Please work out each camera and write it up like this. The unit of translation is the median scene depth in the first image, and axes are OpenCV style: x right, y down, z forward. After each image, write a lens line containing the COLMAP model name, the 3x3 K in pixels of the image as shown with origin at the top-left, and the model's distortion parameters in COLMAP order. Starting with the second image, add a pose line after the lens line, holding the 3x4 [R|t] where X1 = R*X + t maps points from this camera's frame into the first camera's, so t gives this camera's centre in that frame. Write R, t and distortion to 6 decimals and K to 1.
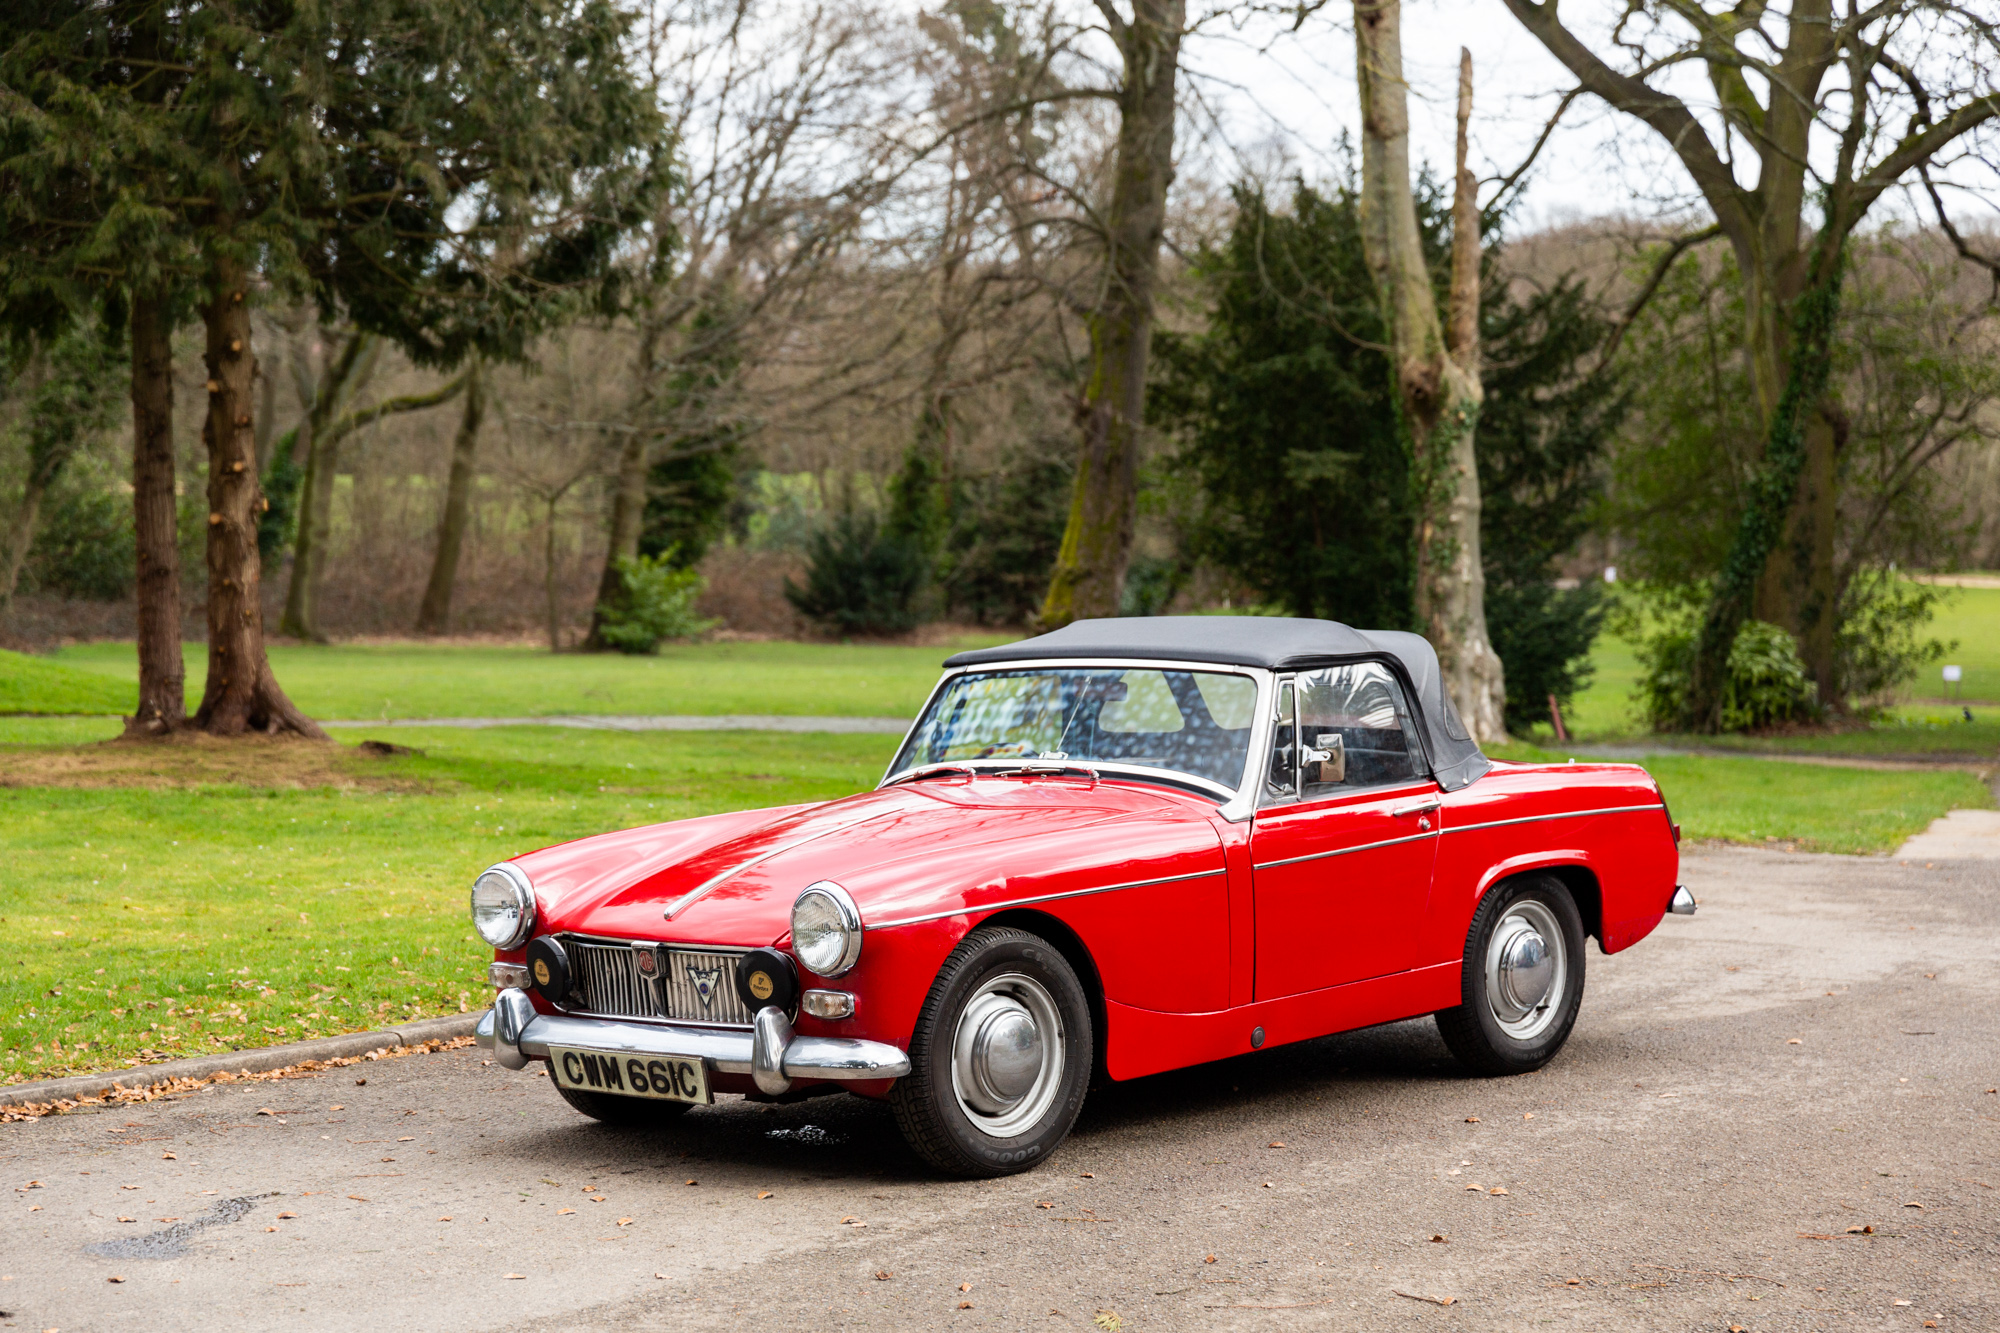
lens RADIAL K [[3829.9, 0, 993.0], [0, 3829.9, 585.3], [0, 0, 1]] dist [0.017617, 0.000000]
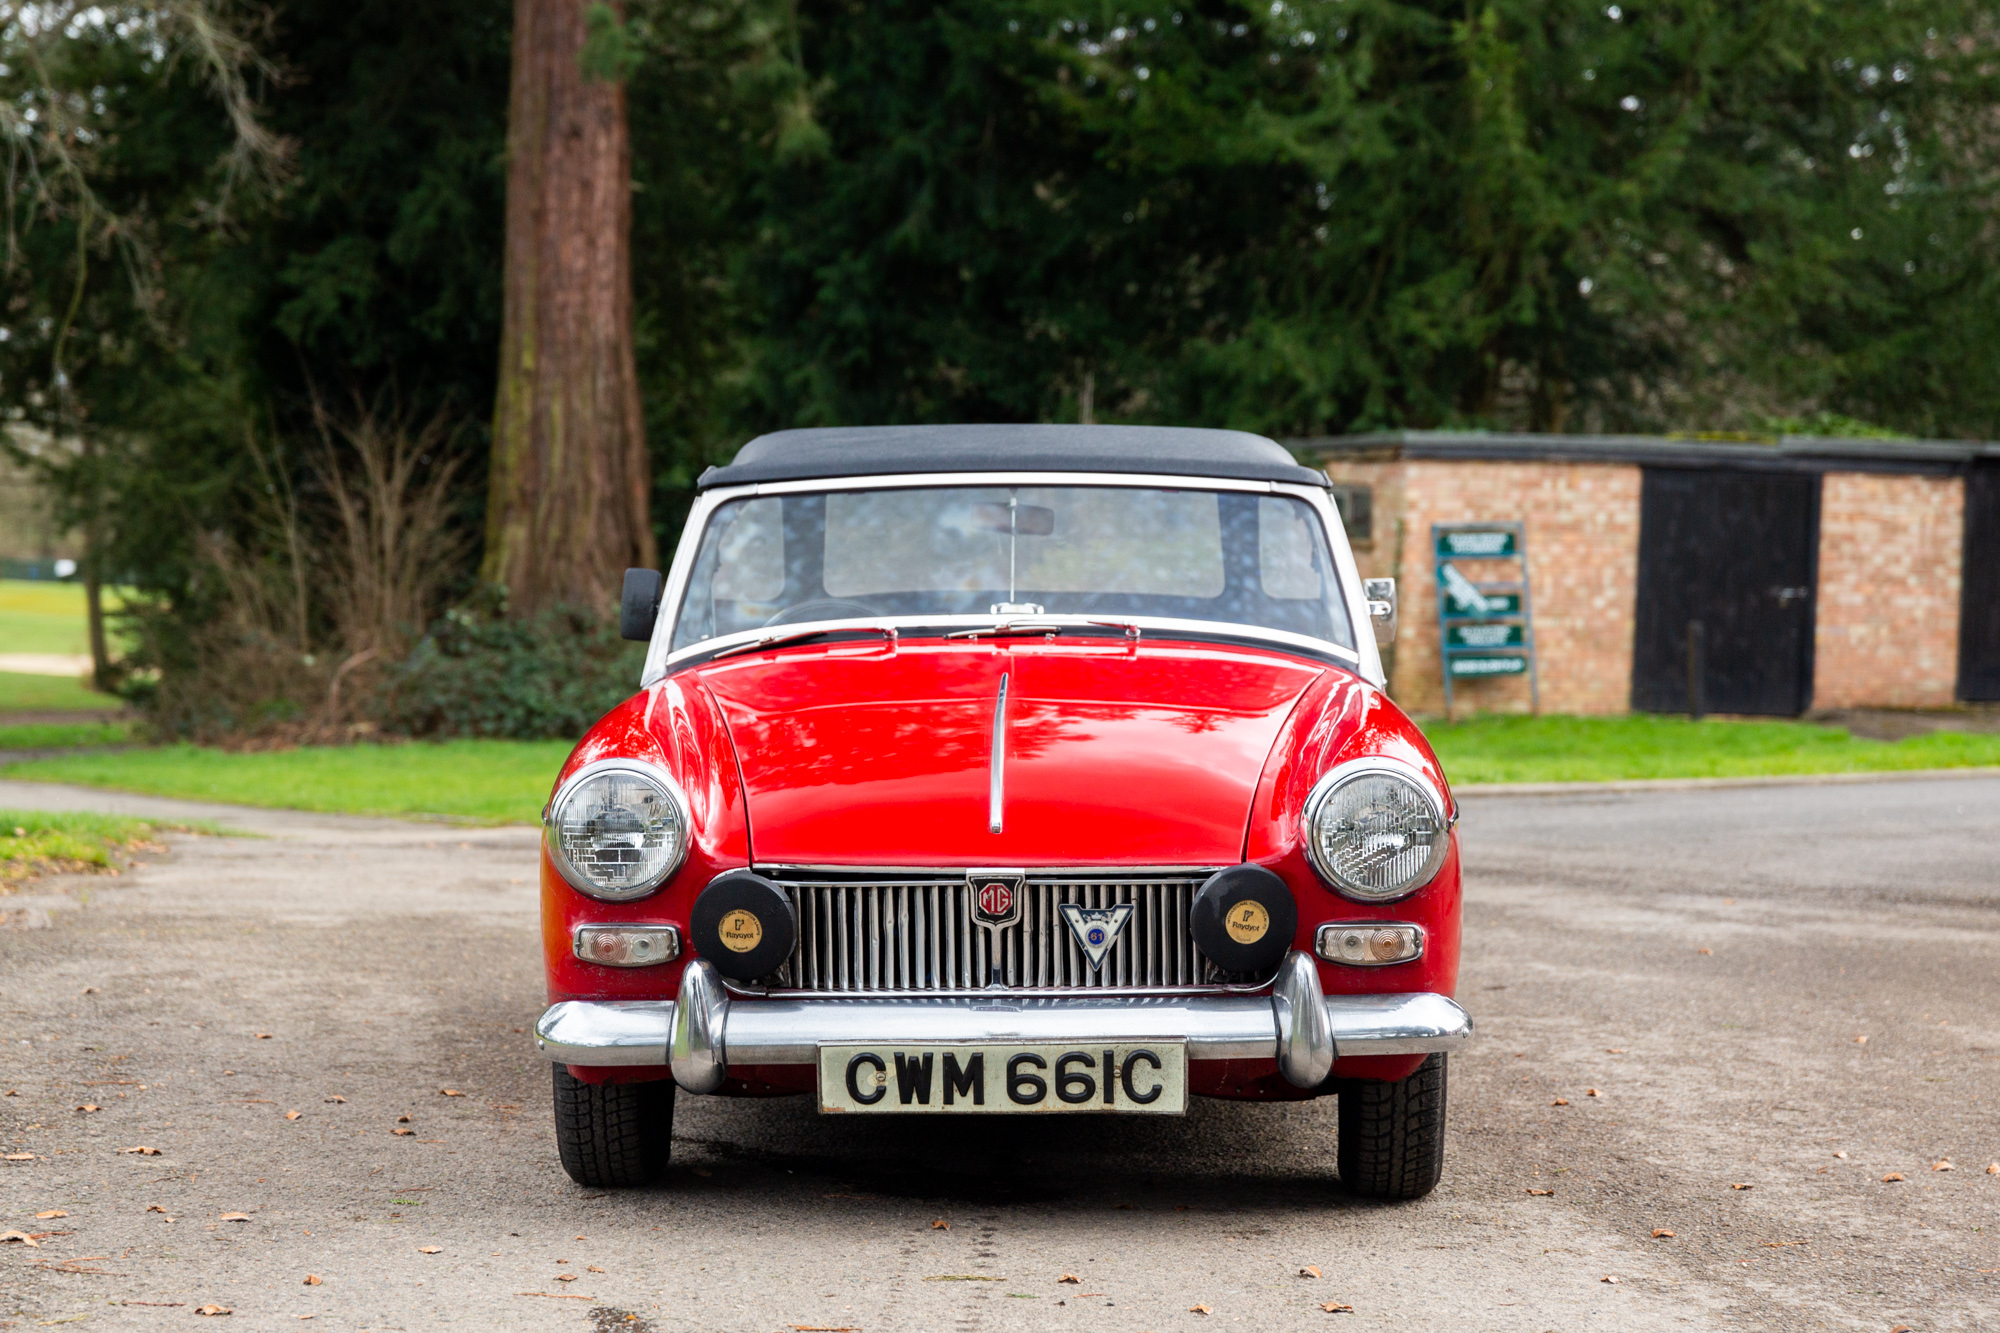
lens RADIAL K [[4447.9, 0, 954.2], [0, 4447.9, 626.2], [0, 0, 1]] dist [0.035096, 0.000000]
pose [[0.746625, 0.007418, 0.665204, -0.208586], [-0.009264, 0.999957, -0.000752, 0.019177], [-0.665181, -0.005601, 0.746661, 0.163290]]
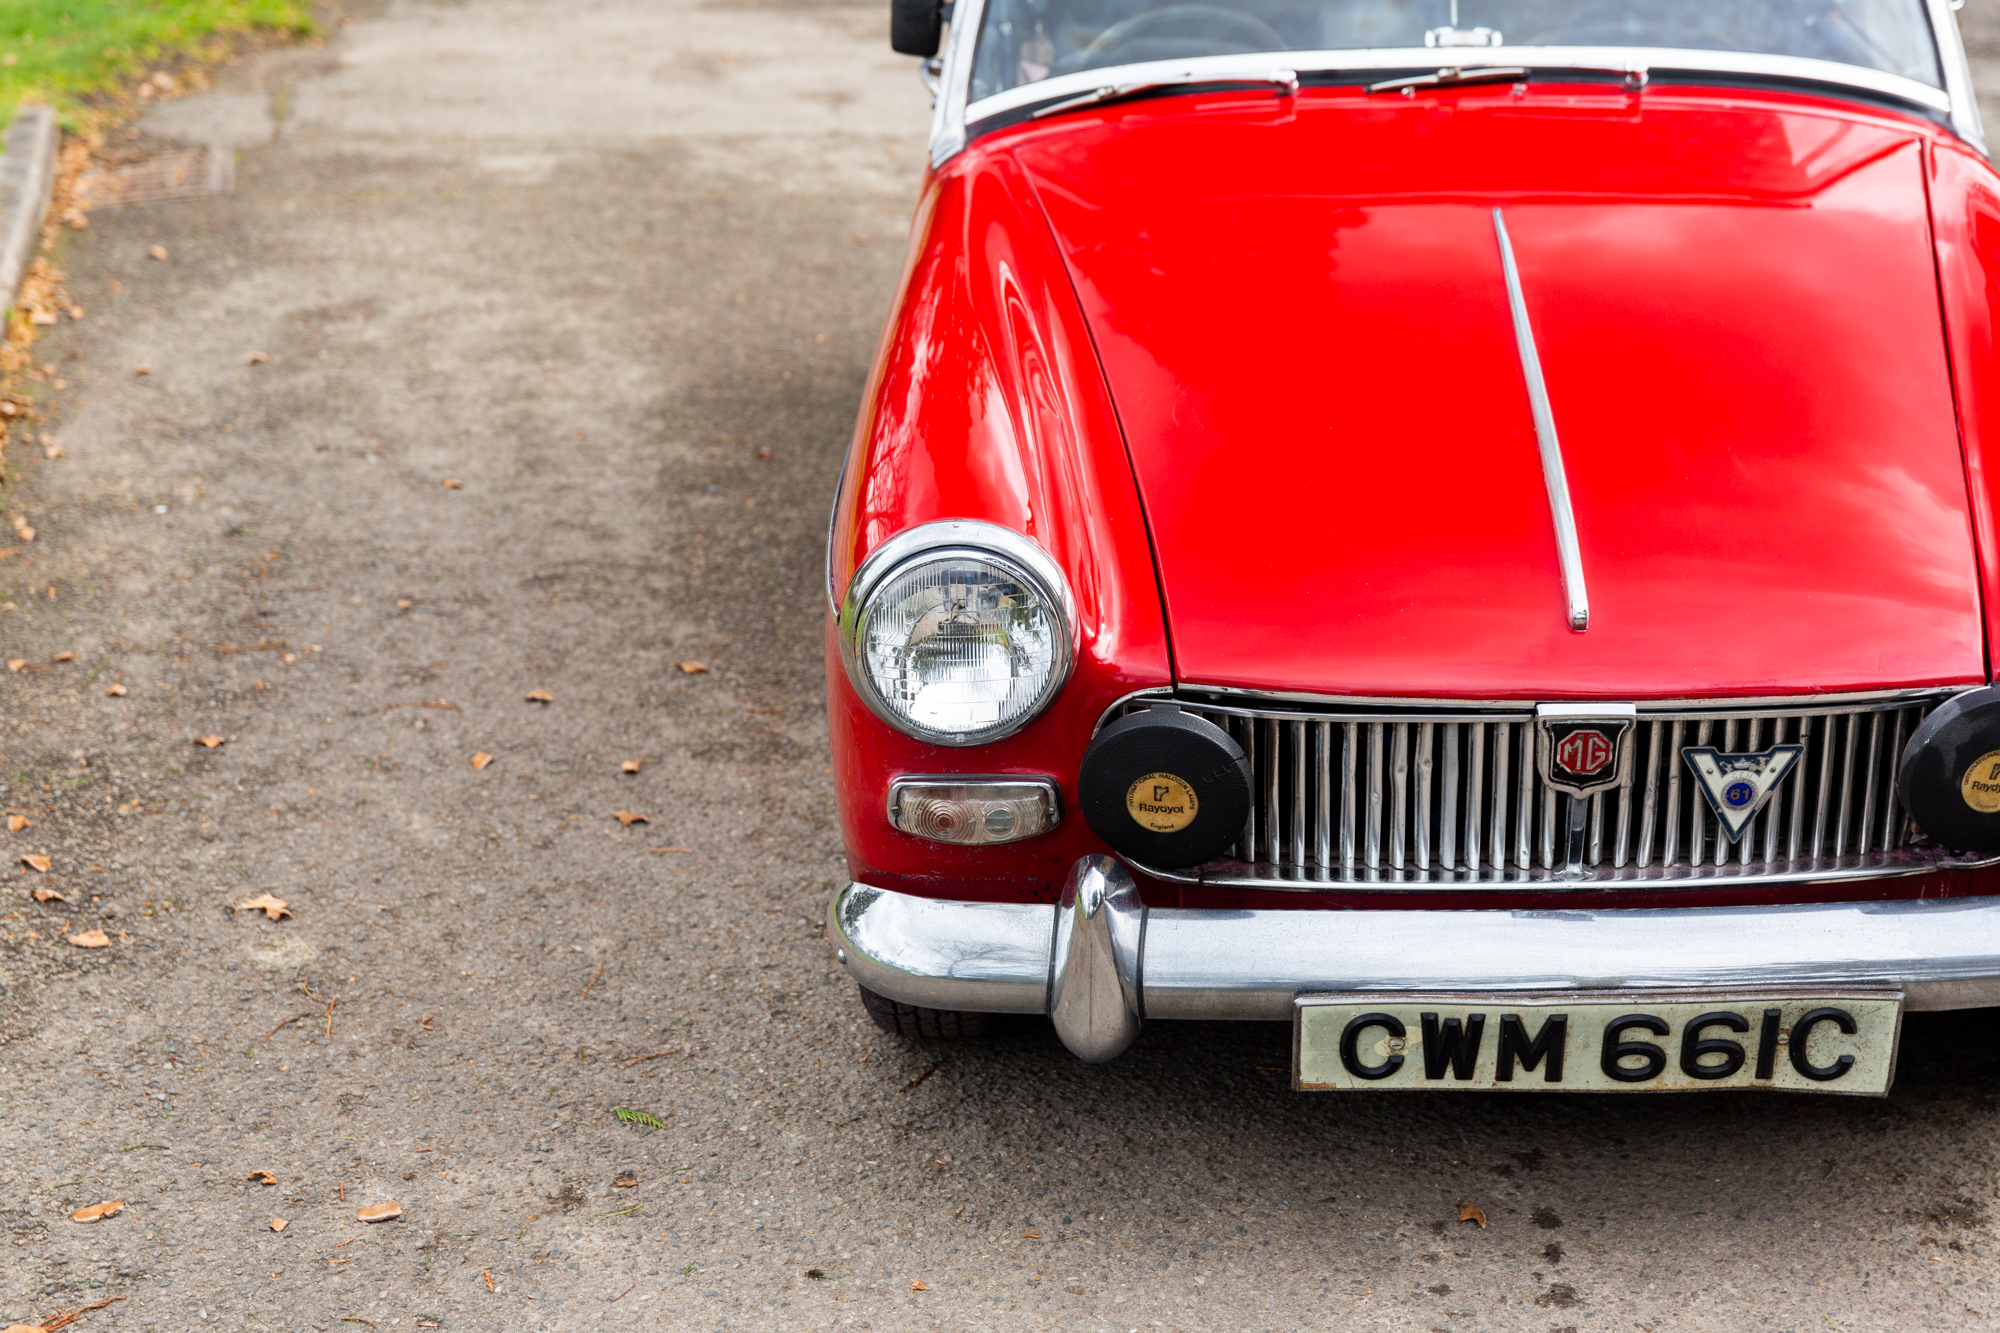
lens RADIAL K [[3251.5, 0, 1012.7], [0, 3251.5, 677.4], [0, 0, 1]] dist [-0.007635, 0.000000]
pose [[0.750670, -0.222876, 0.621950, -0.119271], [0.006088, 0.943675, 0.330819, -0.006043], [-0.660650, -0.244549, 0.709745, 0.289004]]
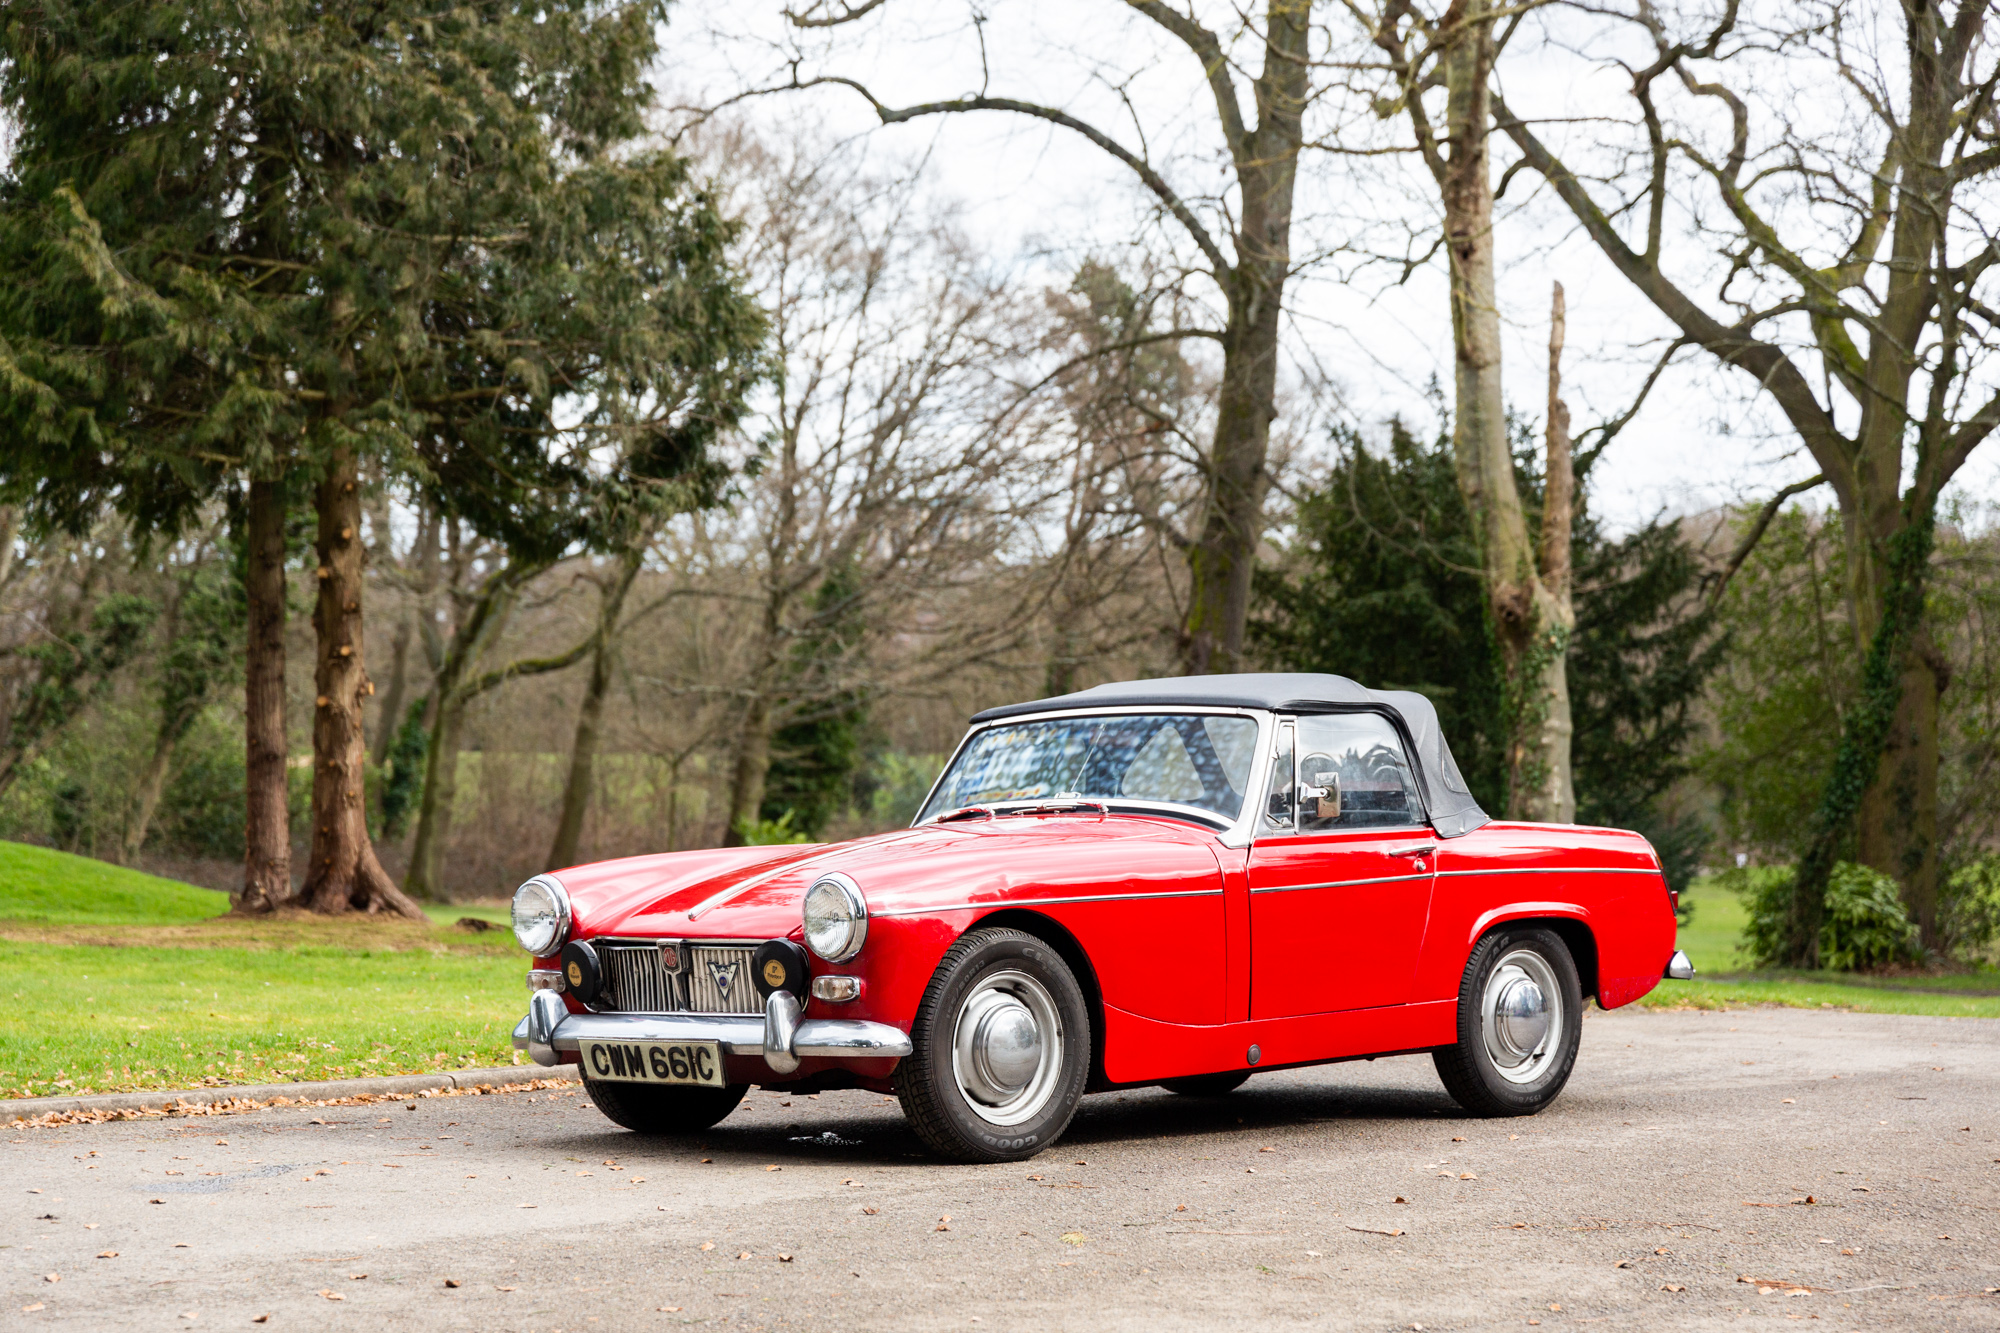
lens RADIAL K [[3829.9, 0, 988.0], [0, 3829.9, 600.6], [0, 0, 1]] dist [0.017617, 0.000000]
pose [[0.999316, 0.010071, -0.035569, 0.012325], [-0.012575, 0.997404, -0.070896, 0.026334], [0.034763, 0.071295, 0.996849, -0.022851]]
